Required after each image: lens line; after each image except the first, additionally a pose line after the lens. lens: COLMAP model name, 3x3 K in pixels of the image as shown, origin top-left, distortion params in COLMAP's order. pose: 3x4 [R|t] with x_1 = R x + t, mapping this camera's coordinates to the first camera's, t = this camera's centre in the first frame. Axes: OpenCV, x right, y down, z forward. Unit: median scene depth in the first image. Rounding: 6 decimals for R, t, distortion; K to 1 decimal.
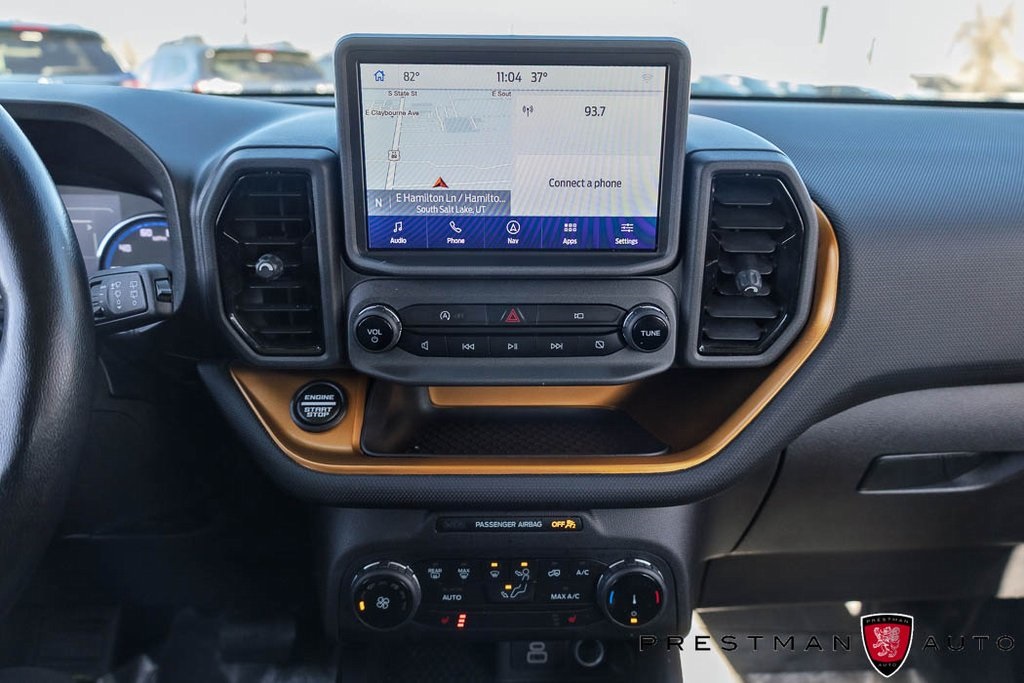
lens RADIAL K [[721.9, 0, 512.0], [0, 721.9, 341.5], [0, 0, 1]] dist [0.001728, 0.000743]
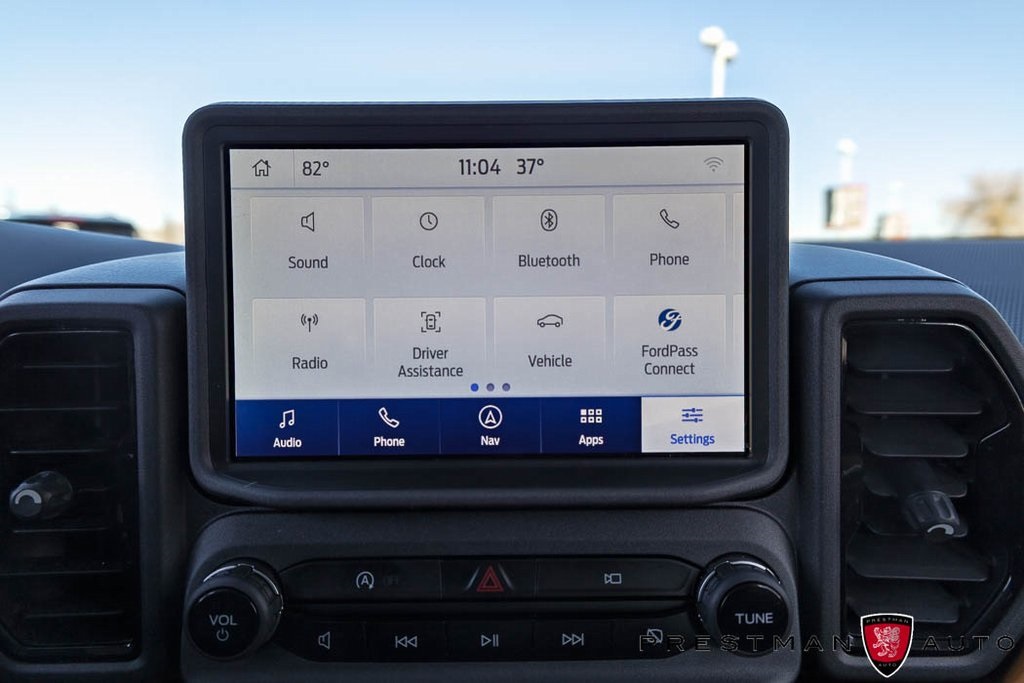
lens RADIAL K [[721.9, 0, 512.0], [0, 721.9, 341.5], [0, 0, 1]] dist [0.001728, 0.000743]
pose [[0.999533, -0.015030, -0.026623, 0.034908], [0.008116, 0.970016, -0.242904, -0.078200], [0.029476, 0.242575, 0.969685, 0.438858]]
